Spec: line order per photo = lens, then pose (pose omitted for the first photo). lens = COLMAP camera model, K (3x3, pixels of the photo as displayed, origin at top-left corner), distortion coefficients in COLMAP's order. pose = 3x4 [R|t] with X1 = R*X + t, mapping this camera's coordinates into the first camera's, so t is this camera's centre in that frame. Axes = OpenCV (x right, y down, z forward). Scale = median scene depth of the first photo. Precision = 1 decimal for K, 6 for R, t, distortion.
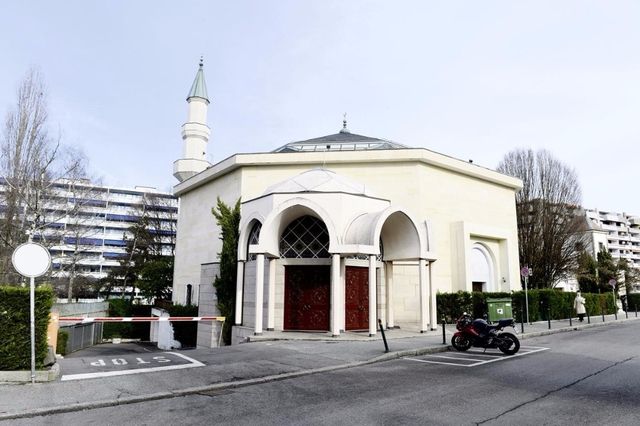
lens RADIAL K [[449.0, 0, 319.0], [0, 449.0, 208.5], [0, 0, 1]] dist [-0.055372, -0.000527]
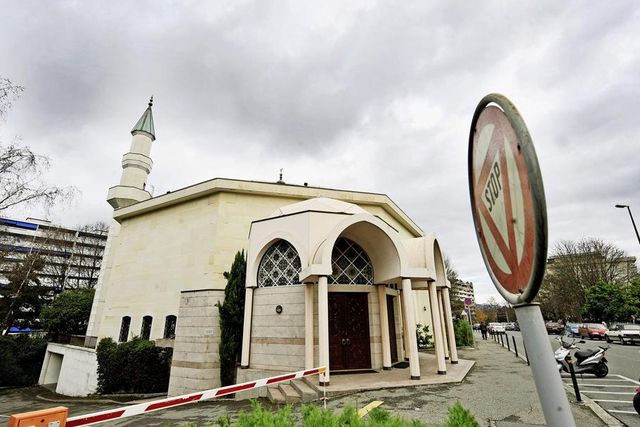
lens RADIAL K [[309.4, 0, 315.8], [0, 309.4, 208.5], [0, 0, 1]] dist [-0.003213, 0.001566]
pose [[0.918873, 0.113456, 0.377888, -0.349344], [-0.052917, 0.984548, -0.166926, 0.069595], [-0.390988, 0.133387, 0.910679, 0.444201]]
